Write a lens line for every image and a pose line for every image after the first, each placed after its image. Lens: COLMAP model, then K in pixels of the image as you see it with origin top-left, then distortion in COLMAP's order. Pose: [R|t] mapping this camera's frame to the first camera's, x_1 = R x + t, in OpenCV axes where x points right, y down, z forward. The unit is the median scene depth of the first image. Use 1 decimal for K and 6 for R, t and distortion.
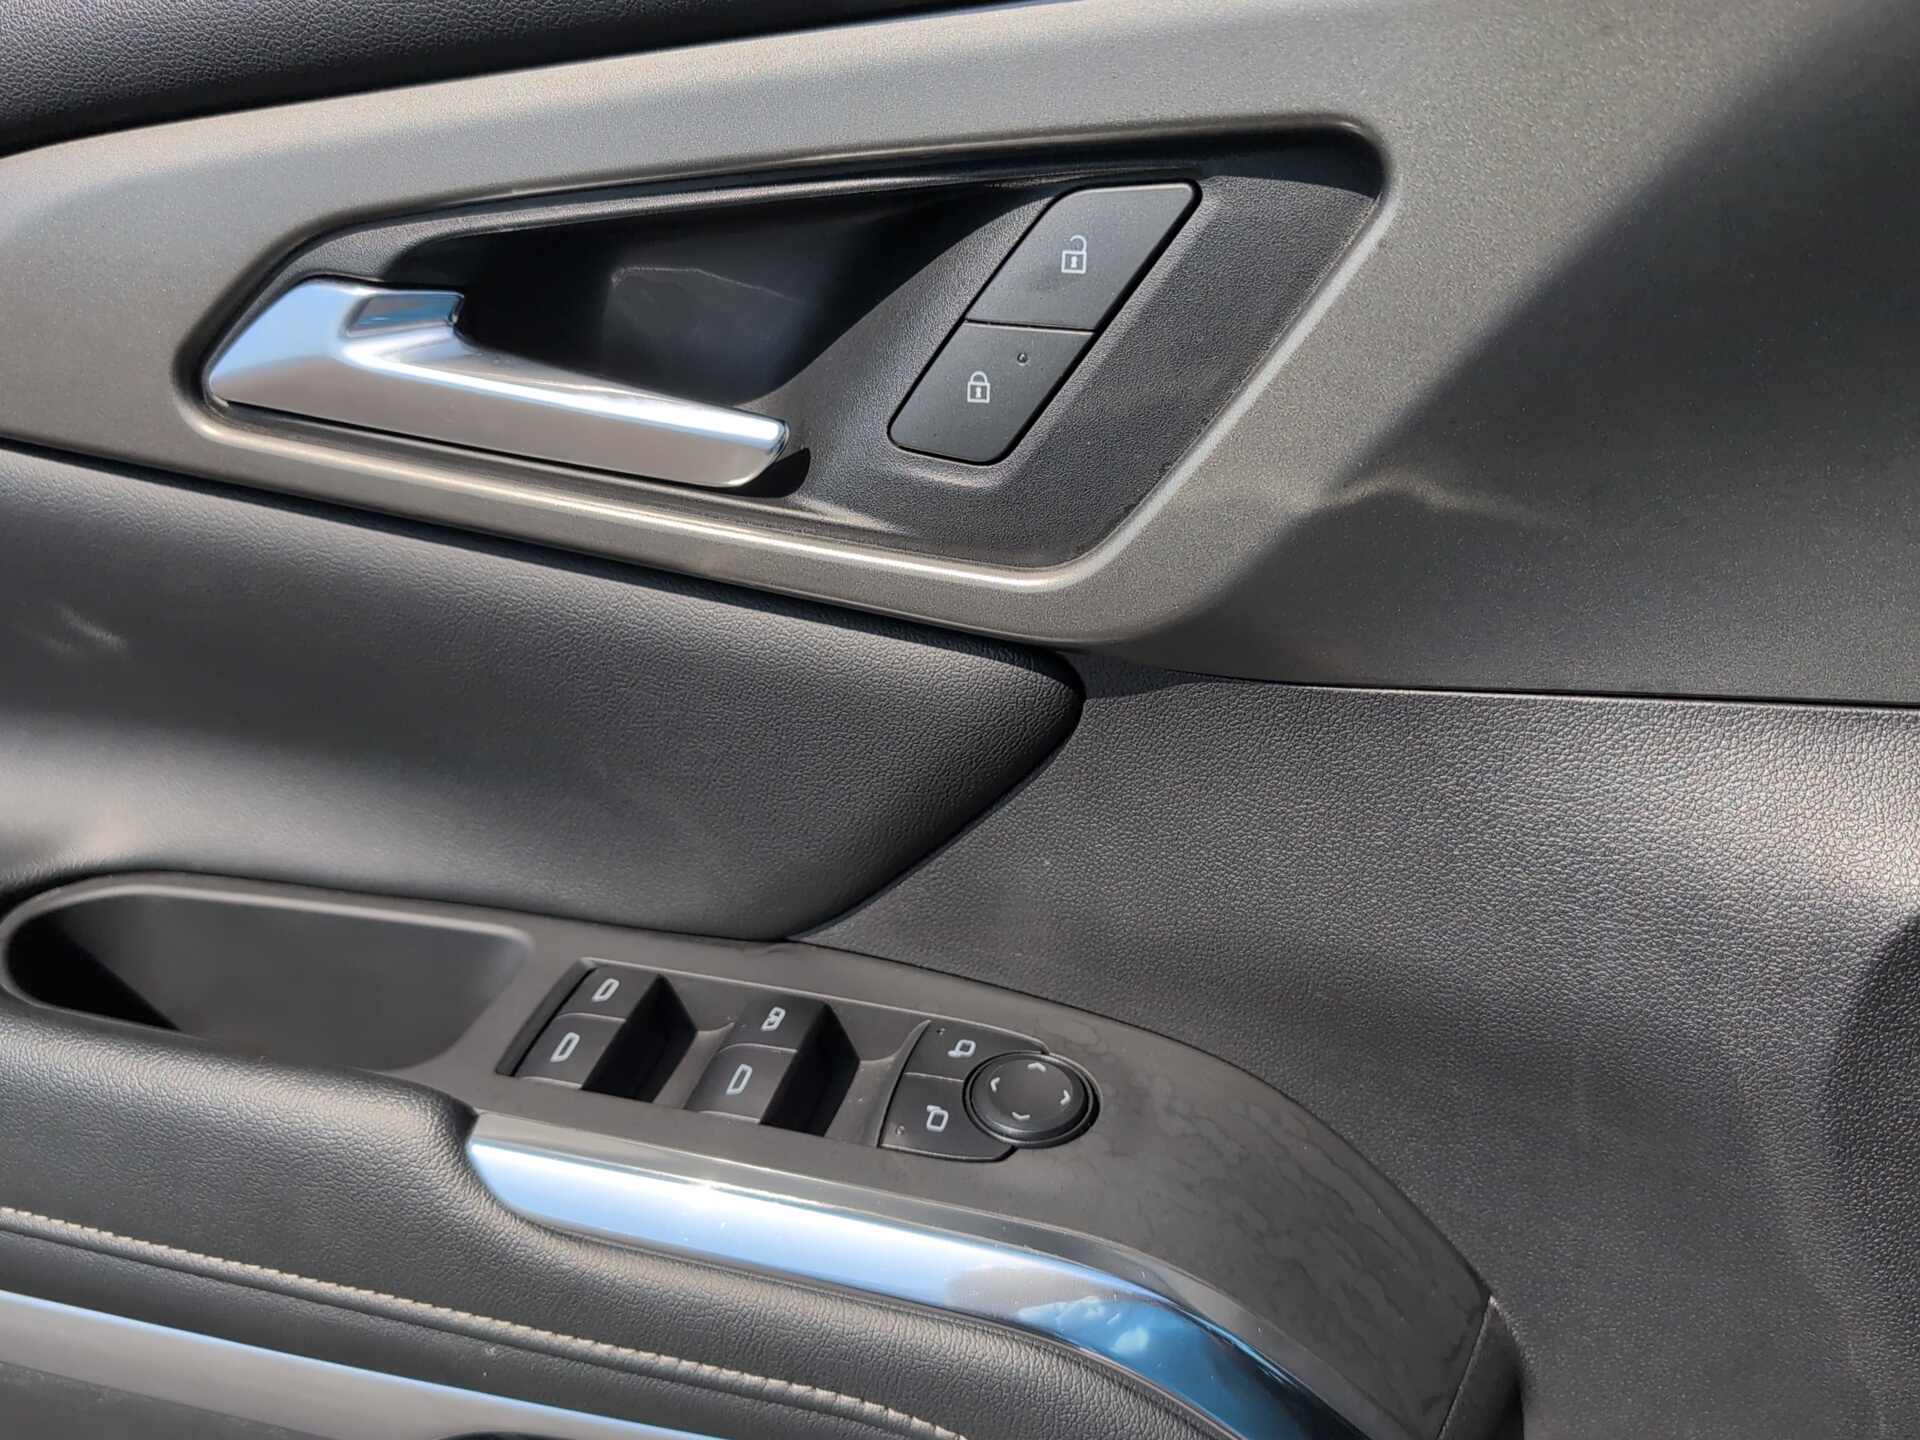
lens RADIAL K [[1497.8, 0, 960.0], [0, 1497.8, 720.0], [0, 0, 1]] dist [0.007419, -0.069689]
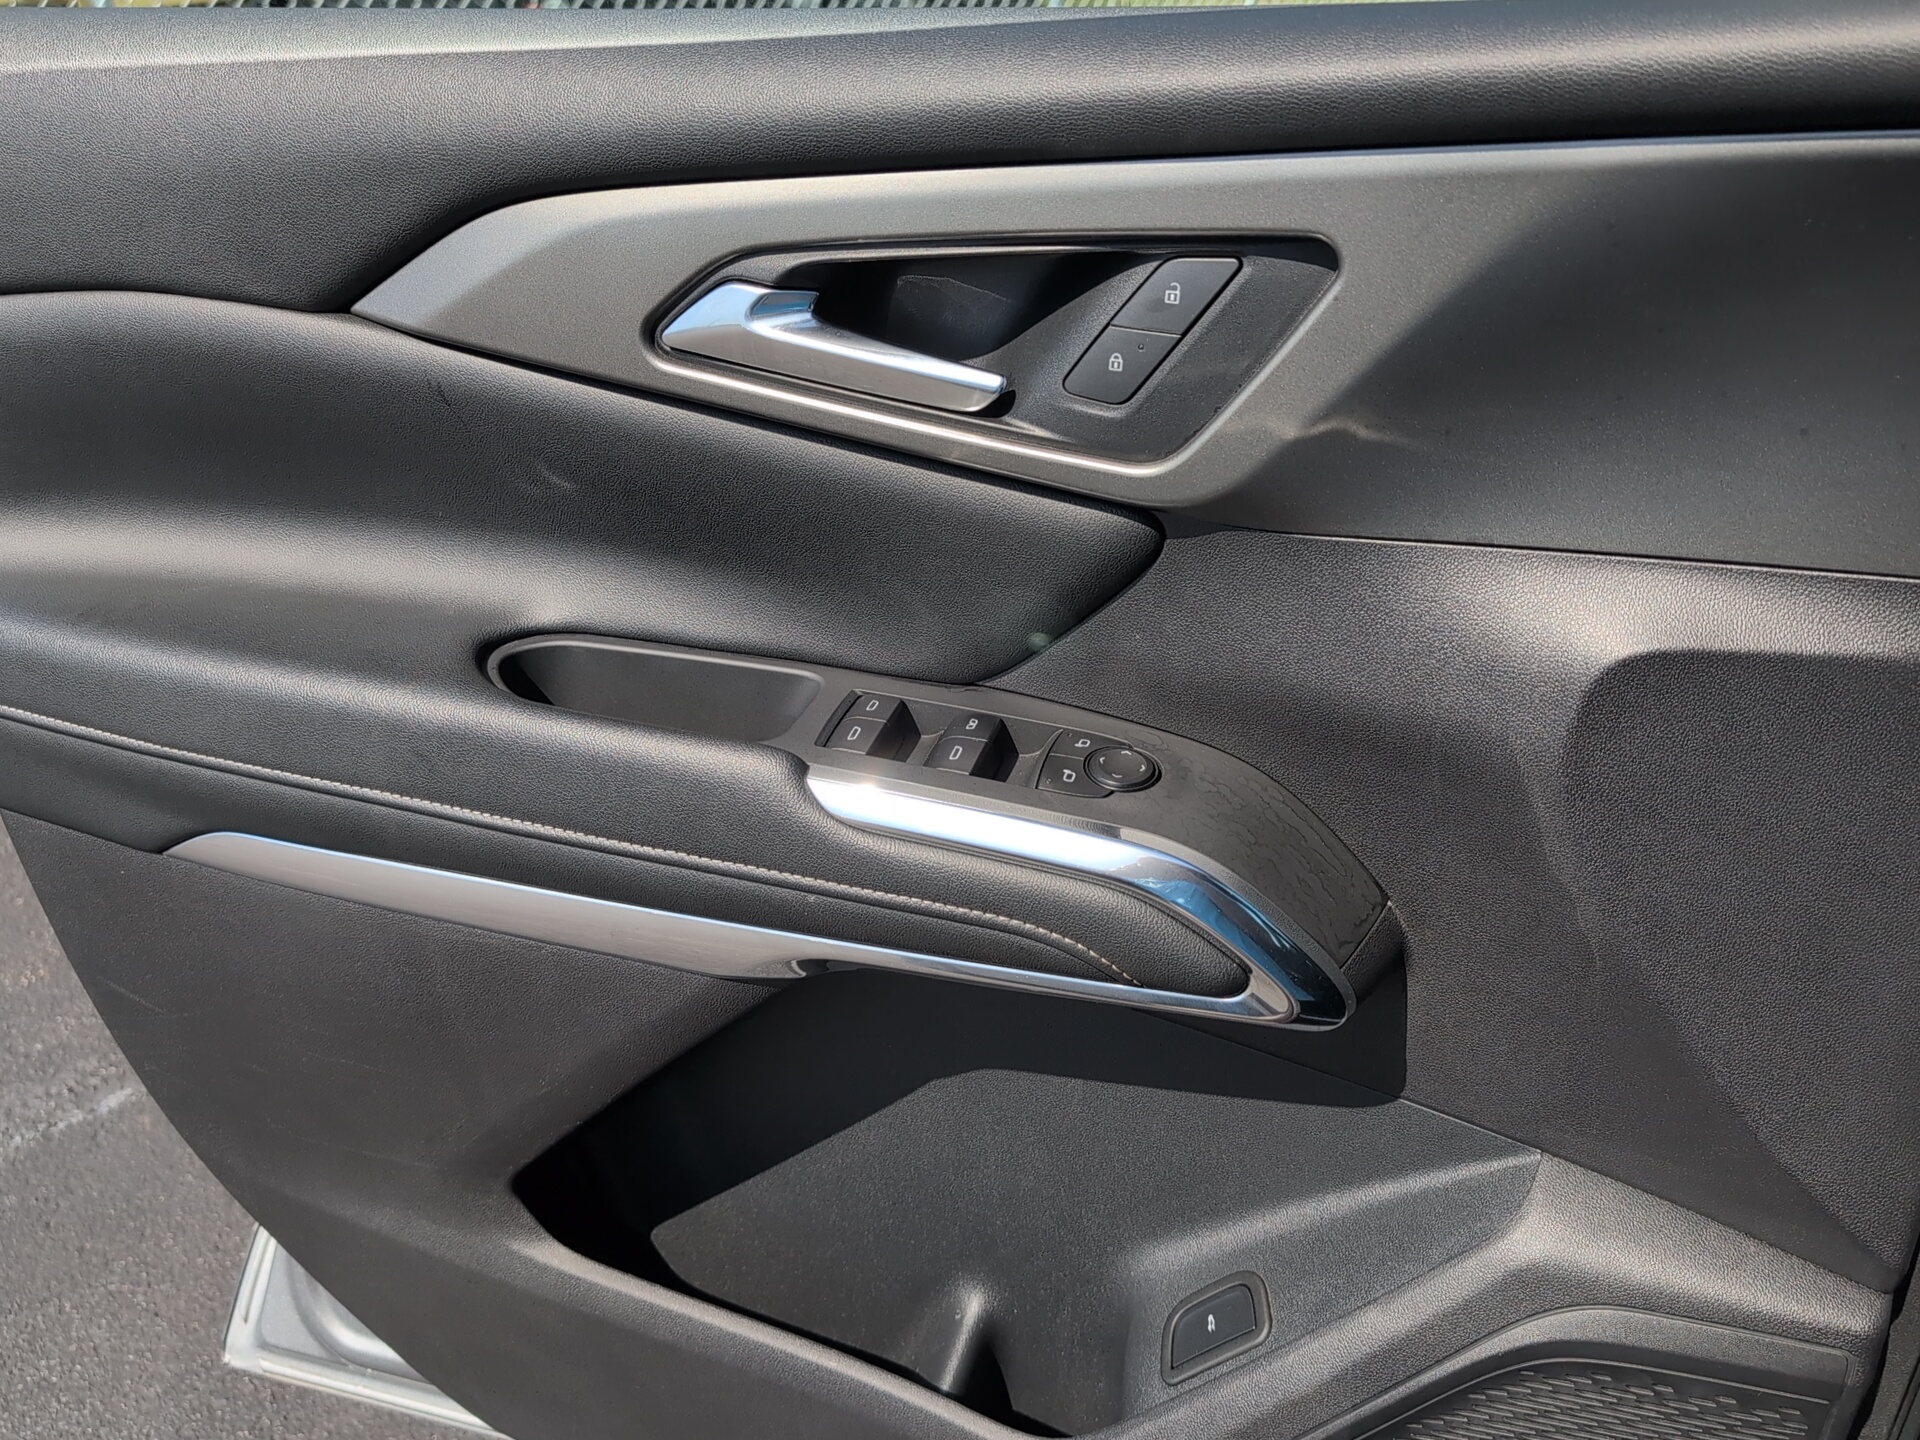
lens RADIAL K [[1522.1, 0, 949.4], [0, 1522.1, 717.6], [0, 0, 1]] dist [0.150504, -0.620579]
pose [[0.998284, 0.038893, -0.043785, -0.082117], [-0.035246, 0.996075, 0.081190, 0.057527], [0.046771, -0.079508, 0.995736, -0.810620]]
